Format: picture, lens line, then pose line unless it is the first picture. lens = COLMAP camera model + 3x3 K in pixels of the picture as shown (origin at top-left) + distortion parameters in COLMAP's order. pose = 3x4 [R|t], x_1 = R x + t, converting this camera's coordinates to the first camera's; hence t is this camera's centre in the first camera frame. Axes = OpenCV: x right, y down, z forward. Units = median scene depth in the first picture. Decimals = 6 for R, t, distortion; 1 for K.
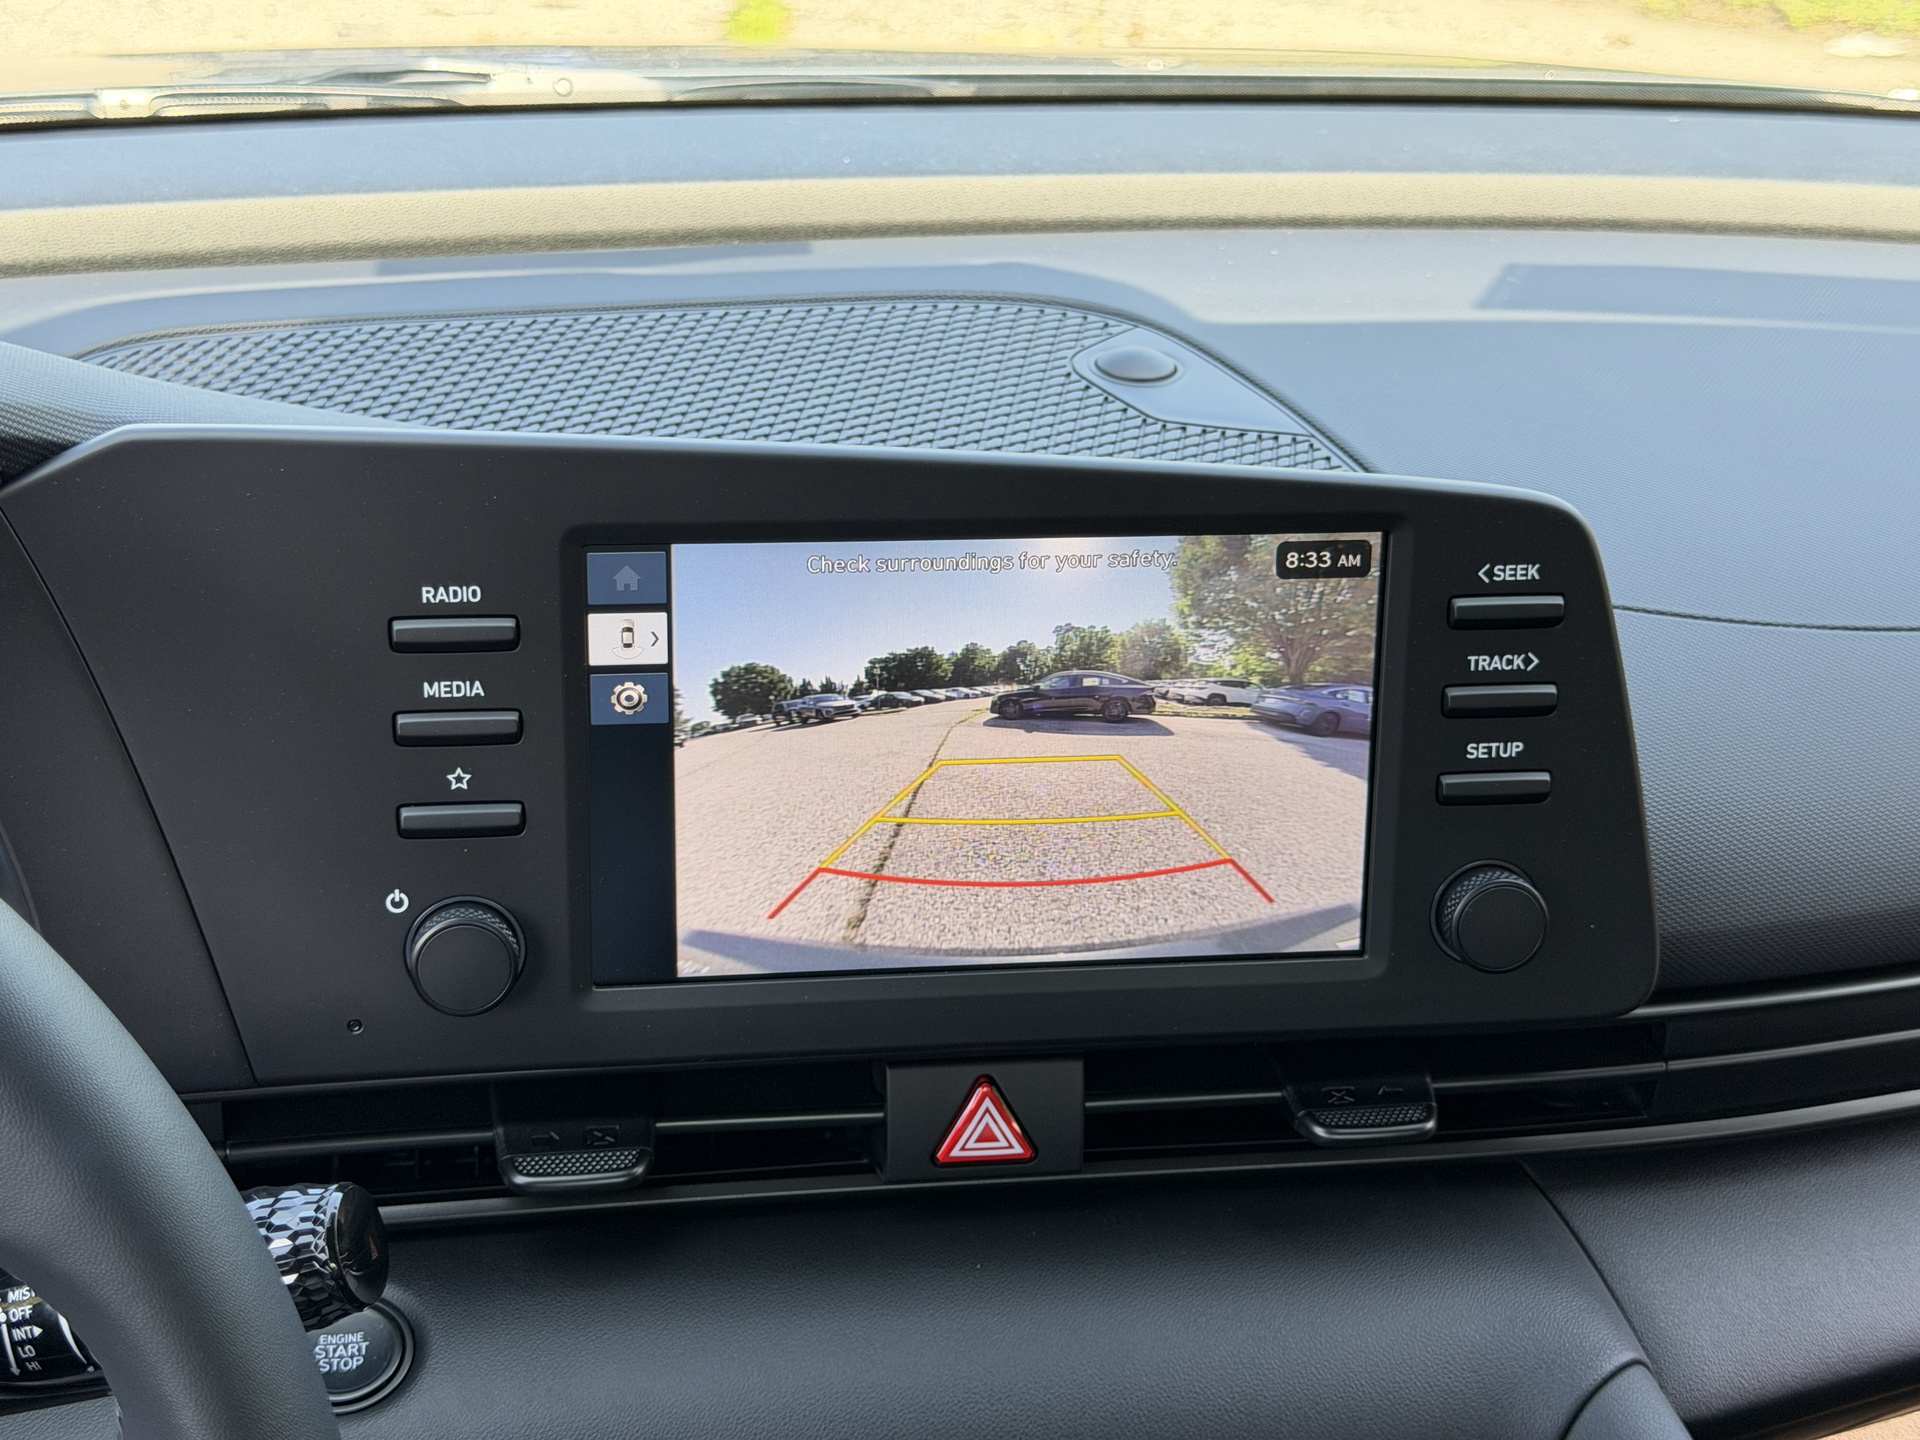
lens RADIAL K [[2795.4, 0, 964.3], [0, 2795.4, 721.6], [0, 0, 1]] dist [0.109084, 0.000000]
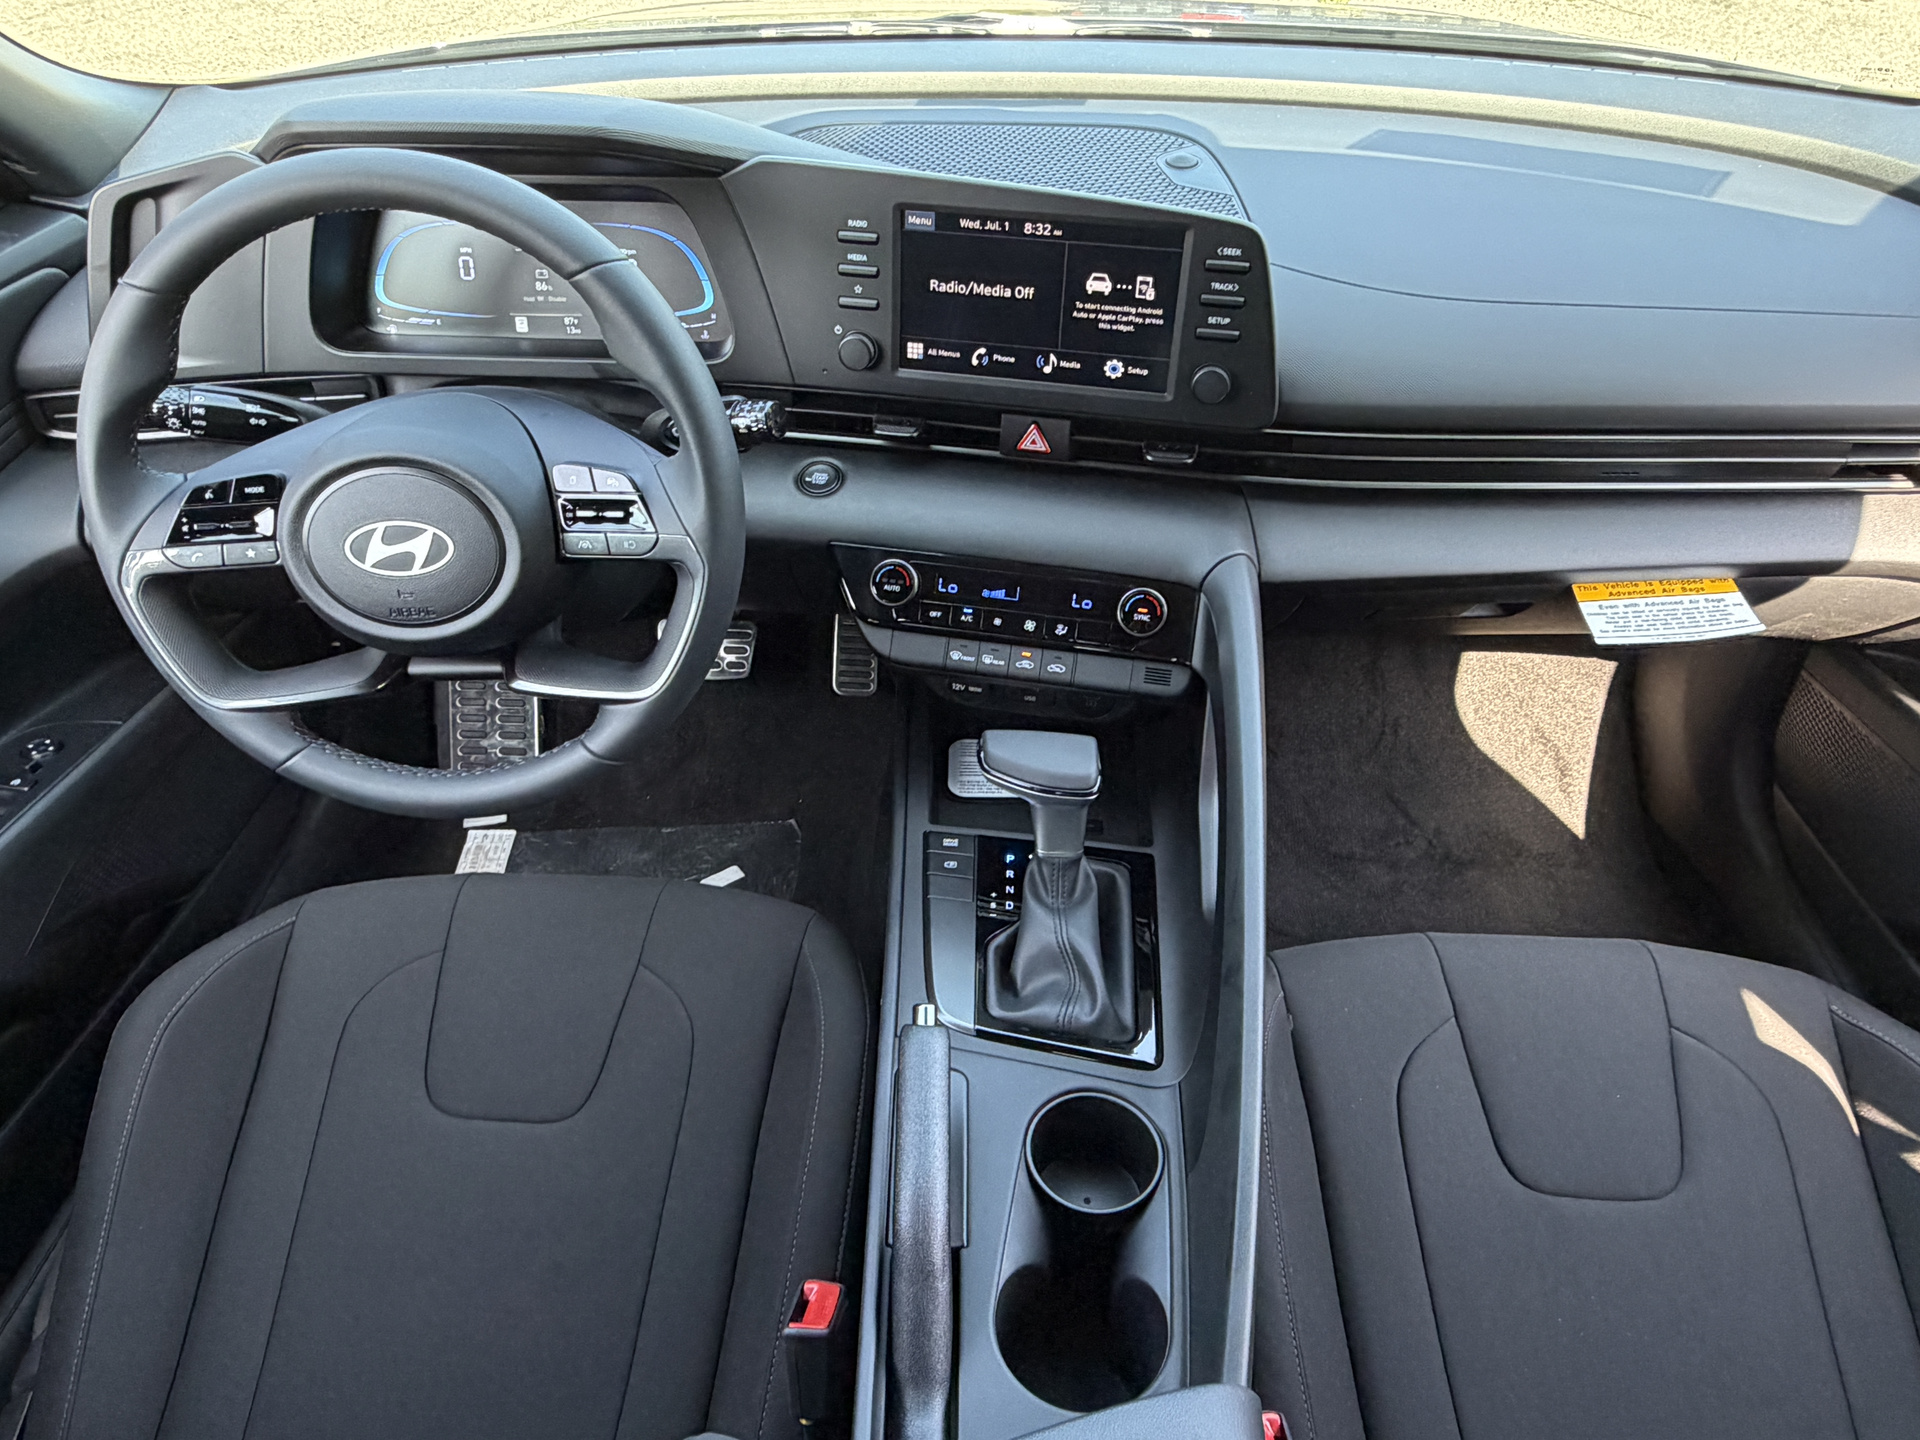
lens RADIAL K [[1302.3, 0, 935.2], [0, 1302.3, 725.3], [0, 0, 1]] dist [0.000036, -0.000579]
pose [[0.931443, 0.203670, -0.301550, 0.372403], [-0.109544, 0.947192, 0.301377, 0.029996], [0.347007, -0.247682, 0.904566, -0.319565]]
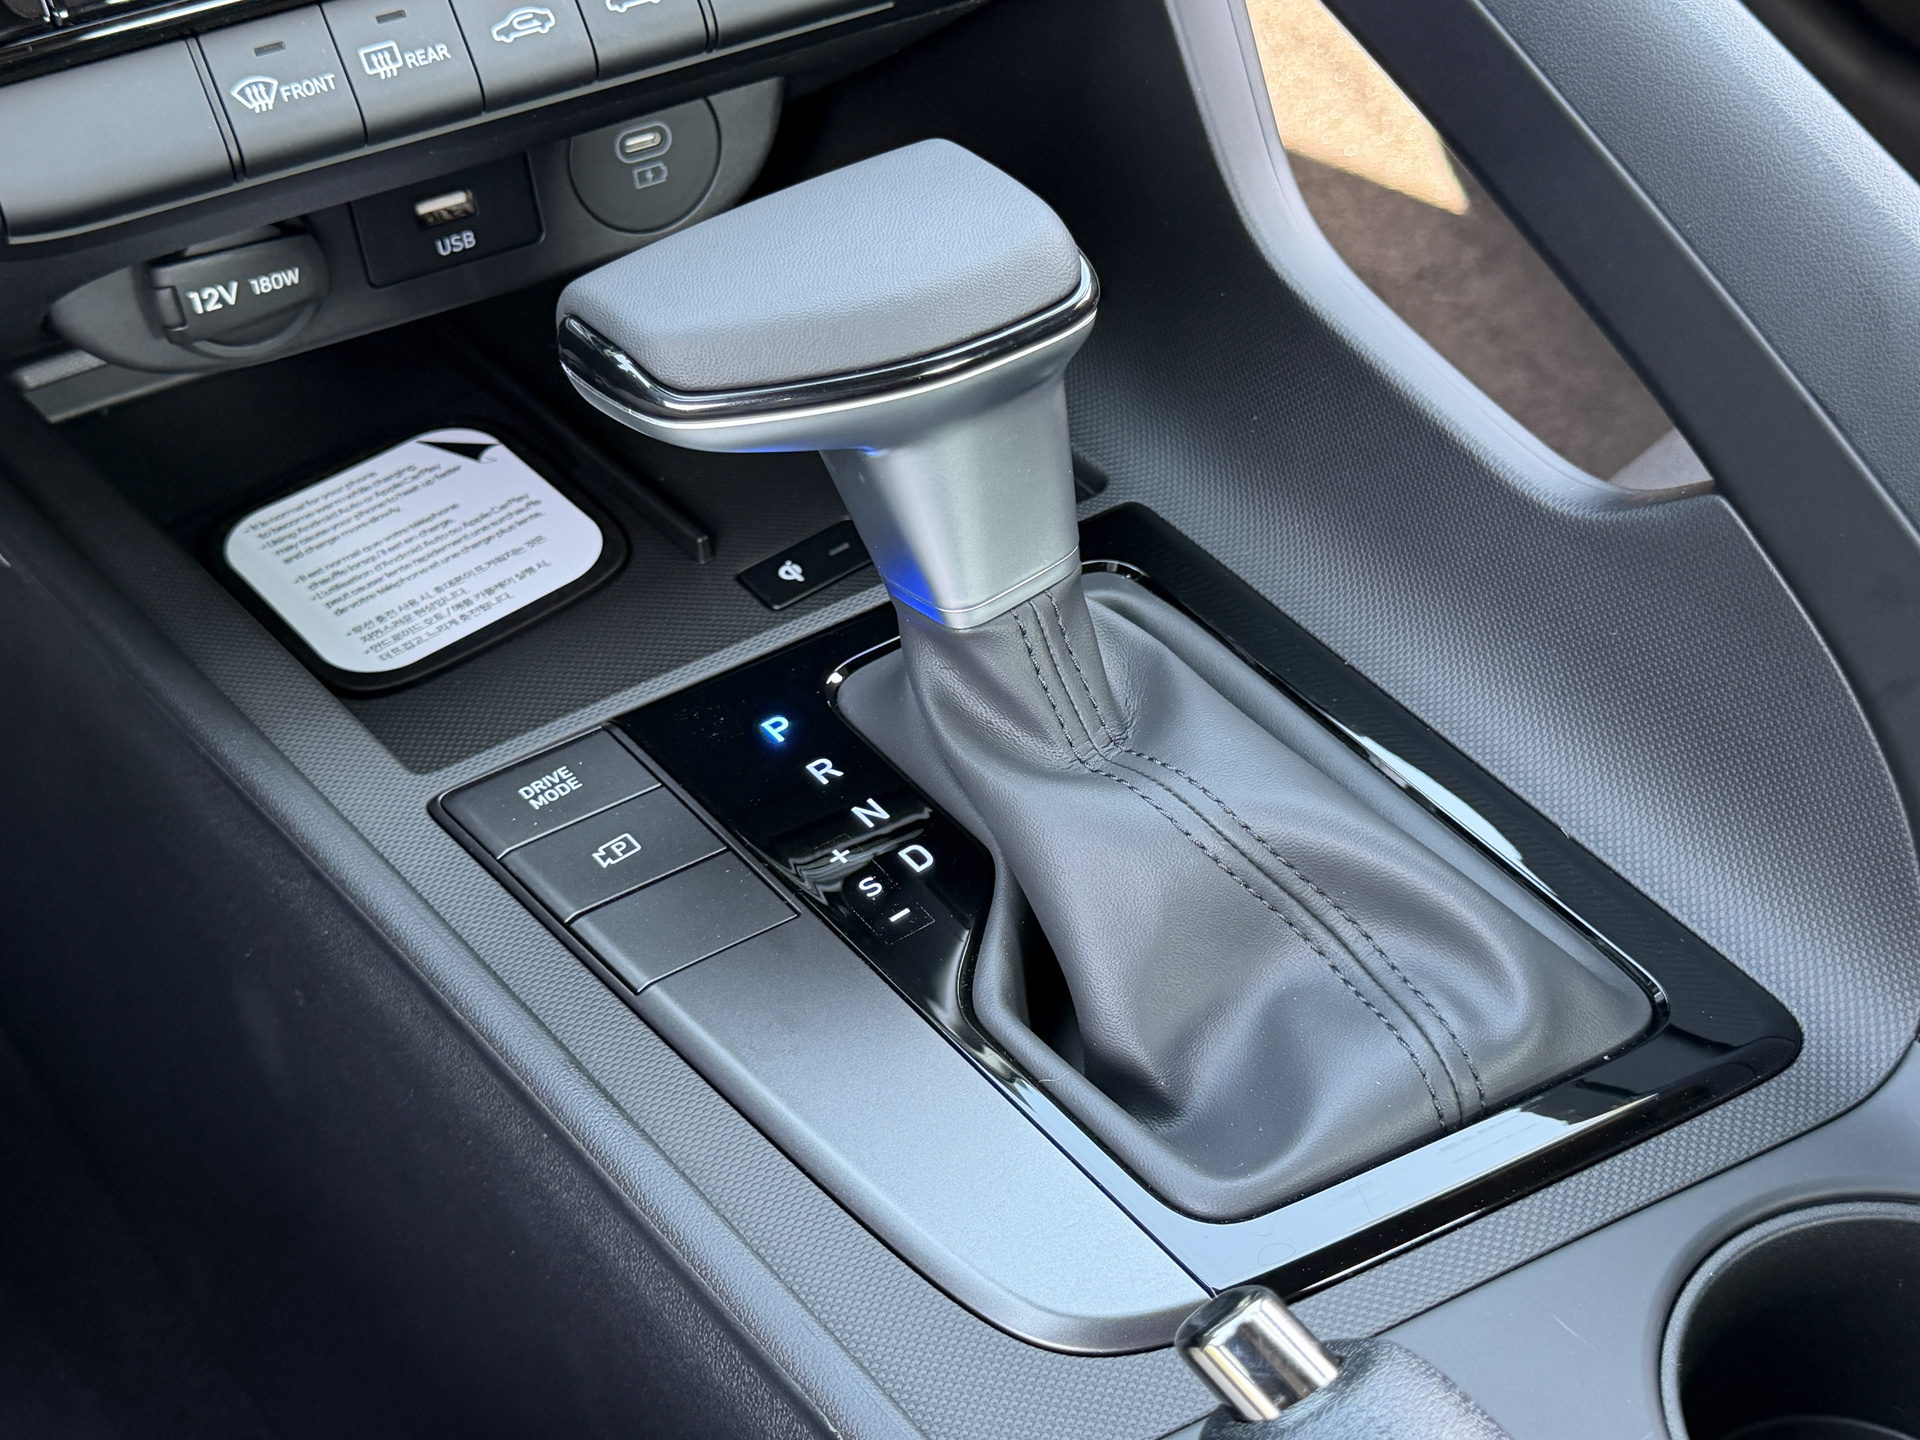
lens RADIAL K [[2518.8, 0, 952.3], [0, 2518.8, 754.9], [0, 0, 1]] dist [0.115128, 0.000000]
pose [[0.942880, -0.273165, 0.190680, -0.031346], [0.182568, 0.902483, 0.390119, 0.294281], [-0.278652, -0.333023, 0.900804, 0.228771]]
